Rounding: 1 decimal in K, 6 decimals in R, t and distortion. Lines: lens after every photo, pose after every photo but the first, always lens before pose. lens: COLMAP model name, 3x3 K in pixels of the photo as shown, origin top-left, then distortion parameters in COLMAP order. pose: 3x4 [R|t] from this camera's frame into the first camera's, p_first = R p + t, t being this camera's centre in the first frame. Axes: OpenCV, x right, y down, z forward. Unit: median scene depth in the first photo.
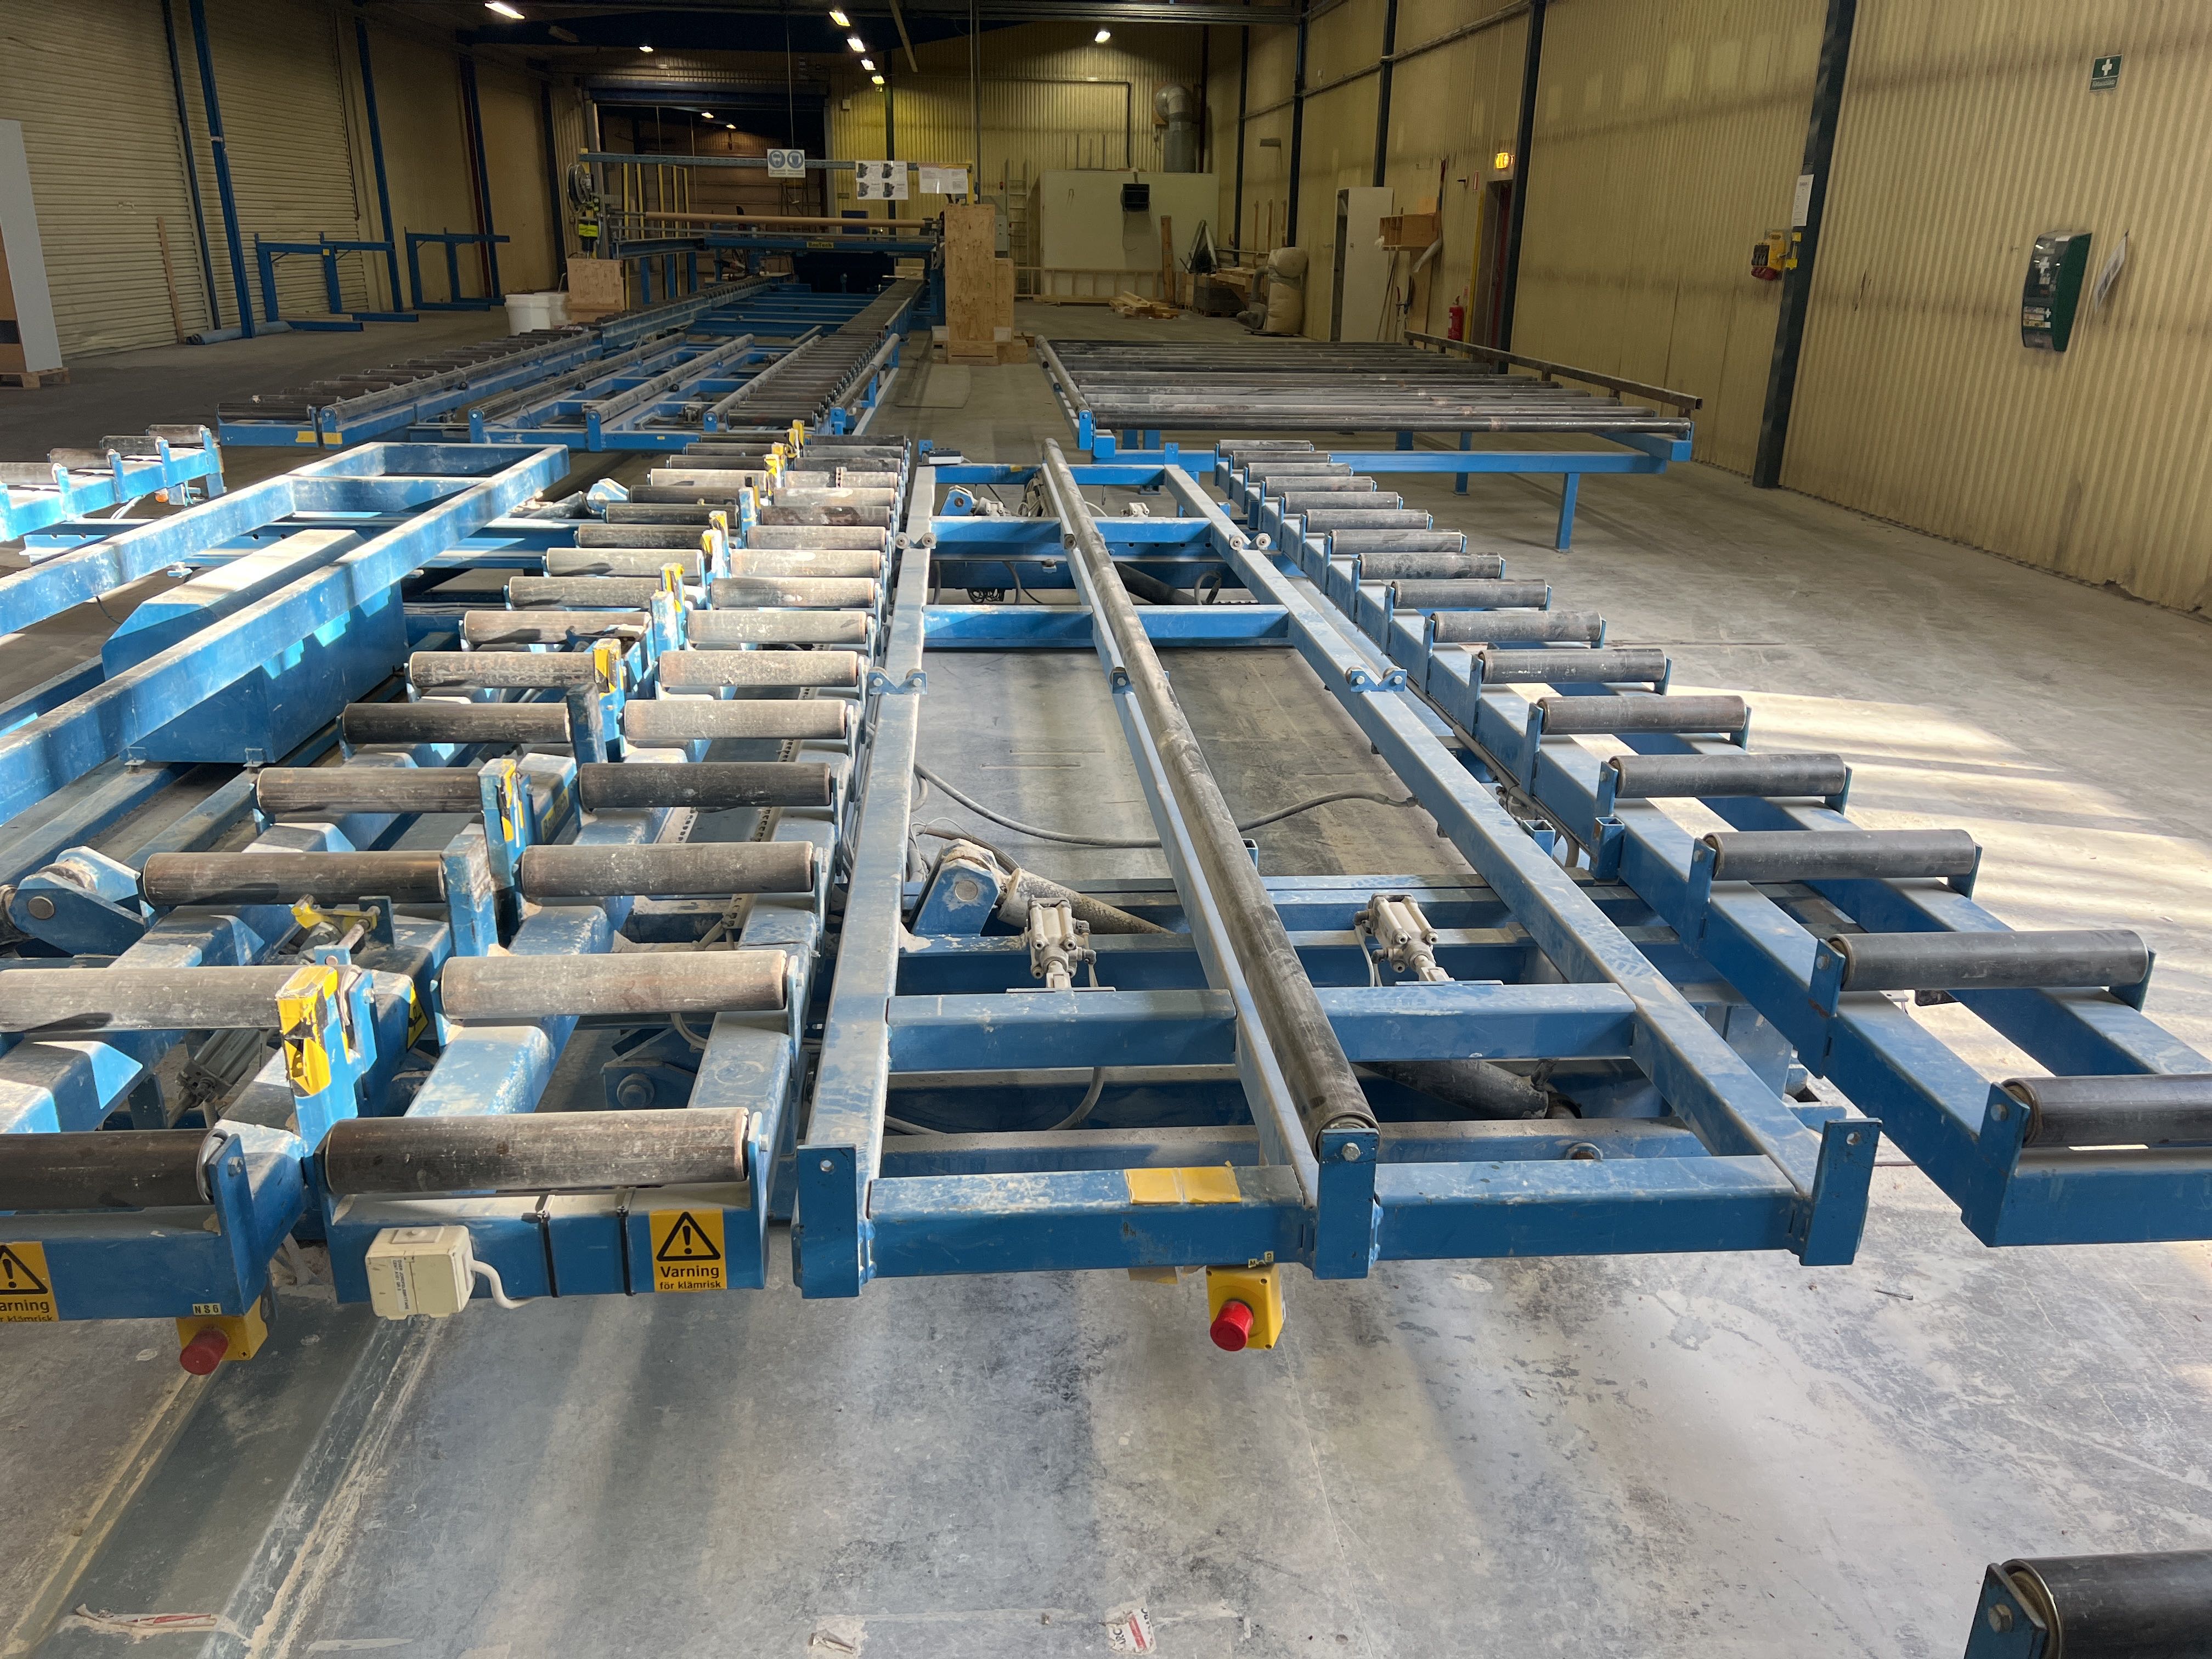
lens RADIAL K [[1677.7, 0, 1103.4], [0, 1677.7, 834.6], [0, 0, 1]] dist [0.052389, -0.056388]
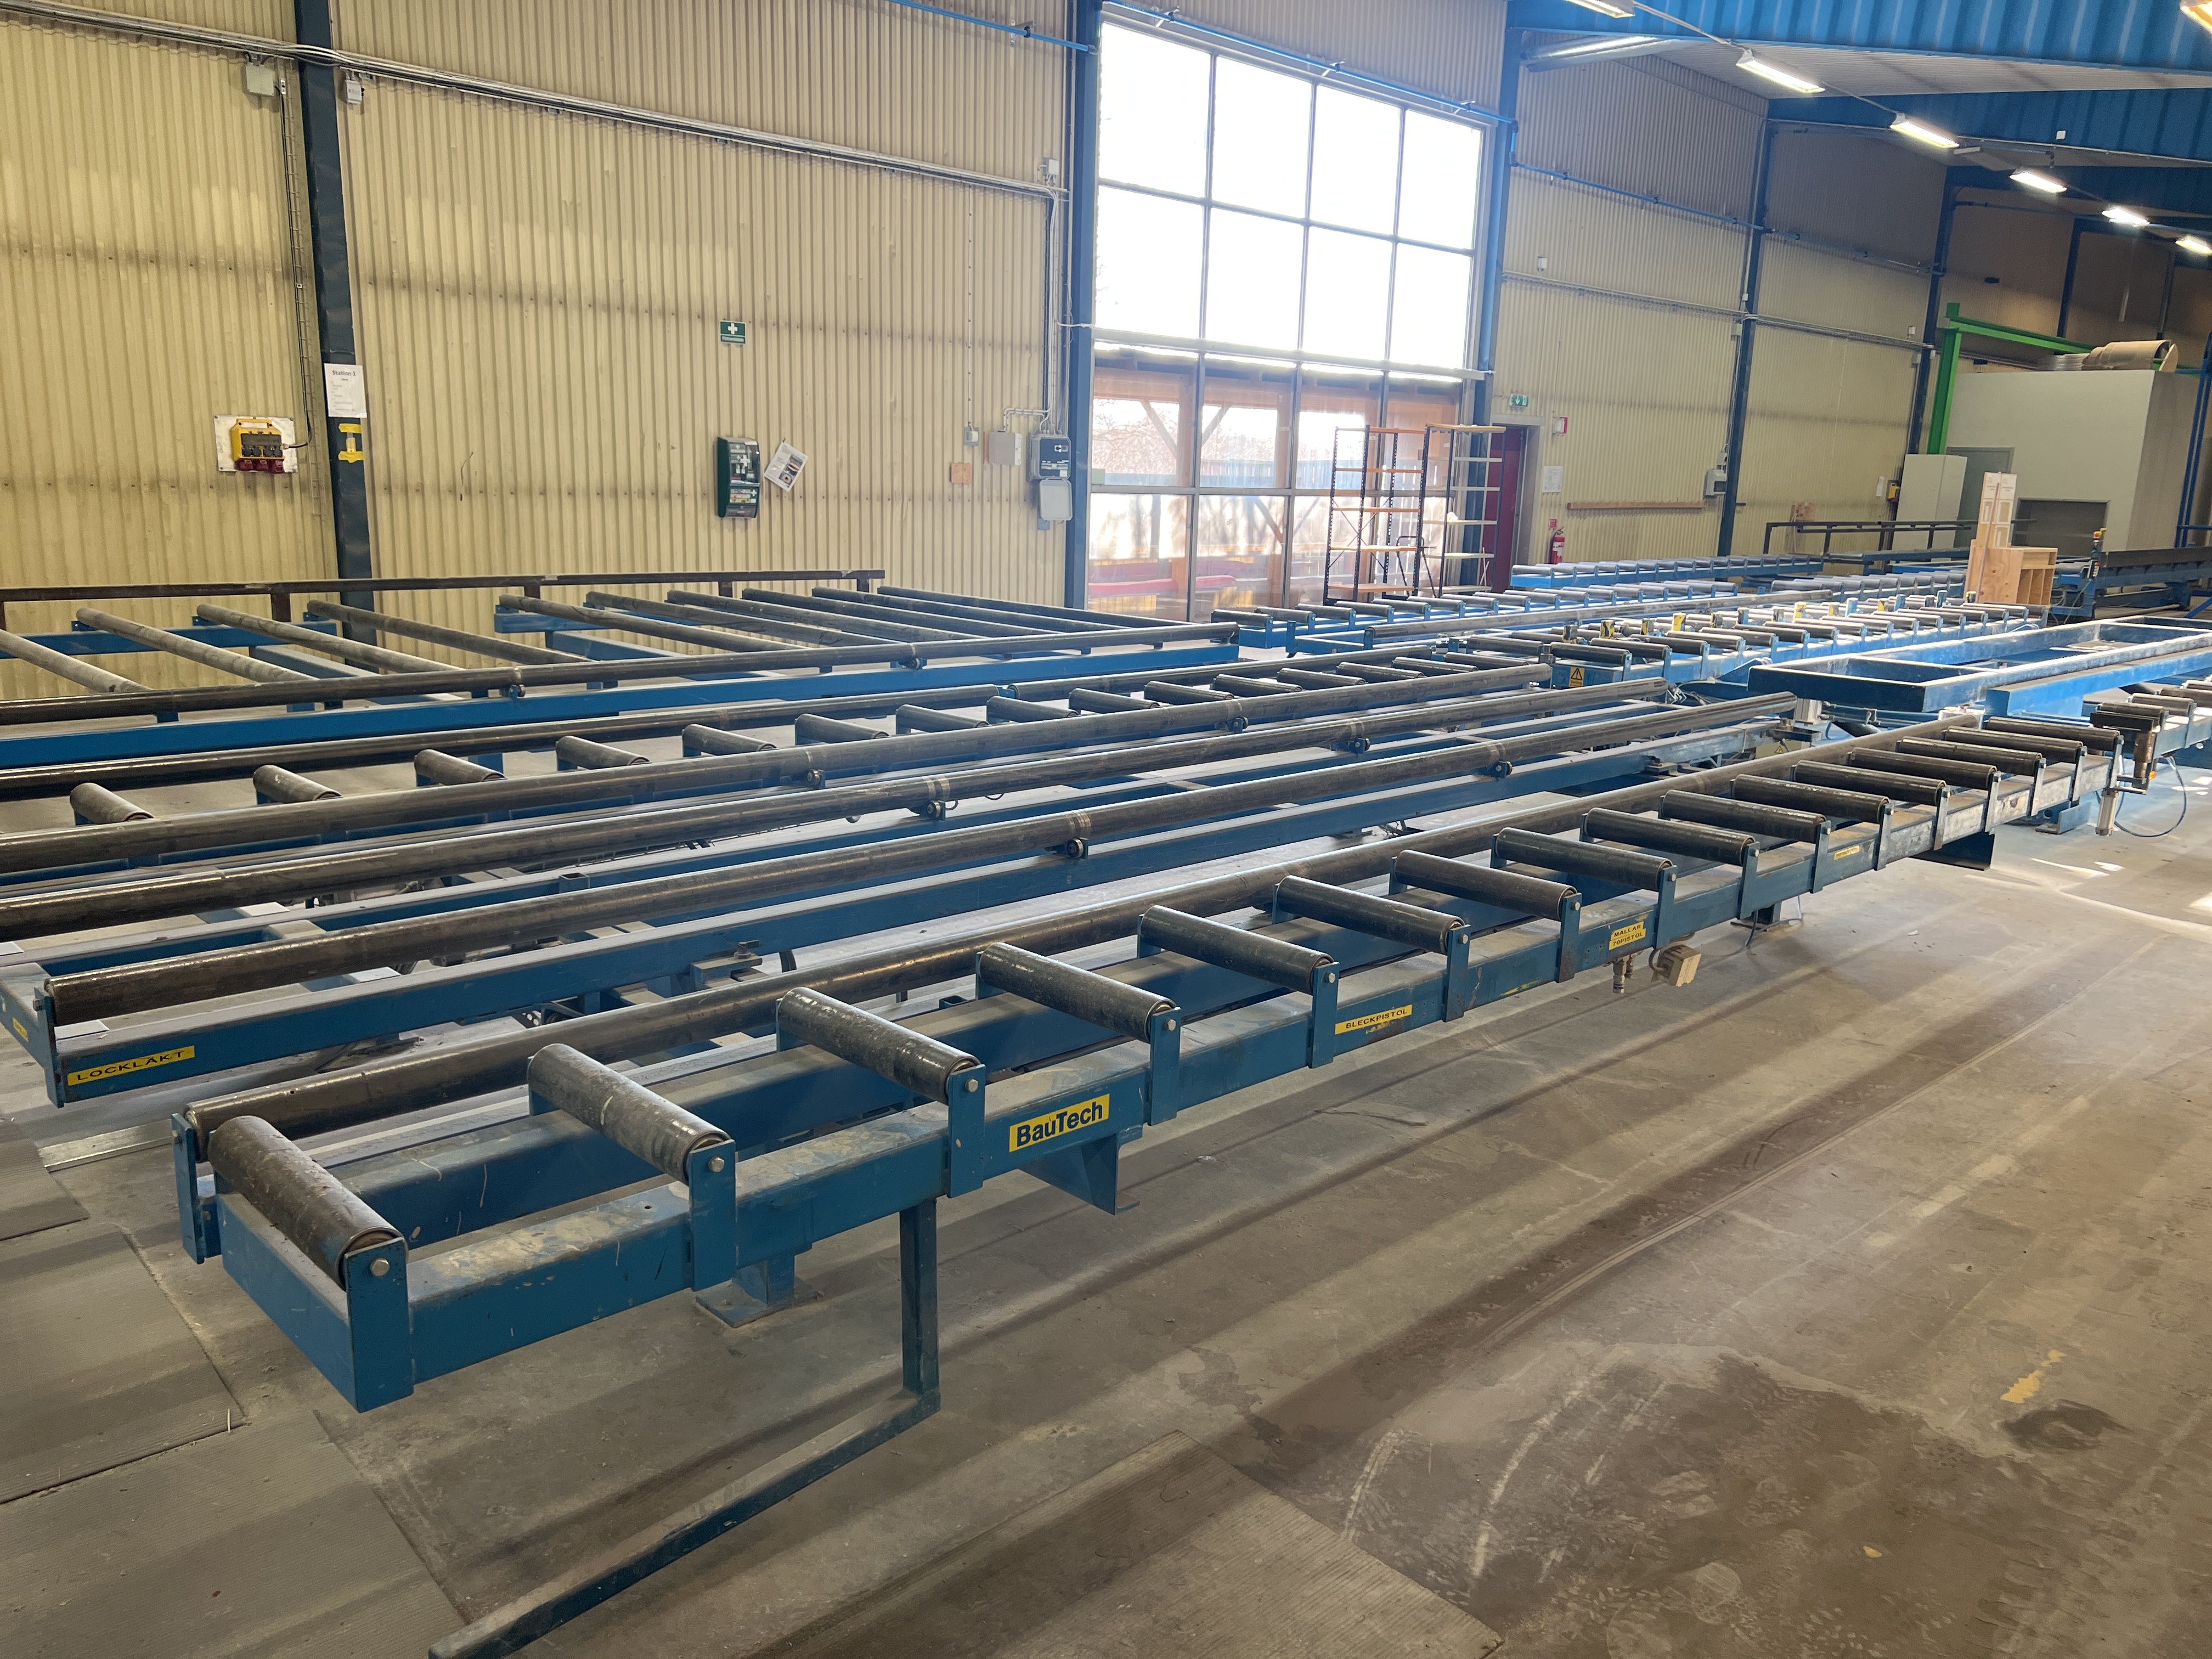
lens RADIAL K [[1677.7, 0, 1103.0], [0, 1677.7, 831.4], [0, 0, 1]] dist [0.052389, -0.056388]
pose [[-0.645088, -0.199799, 0.737524, -0.294127], [0.218652, 0.876580, 0.428717, -0.233968], [-0.732157, 0.437821, -0.521785, 0.641833]]
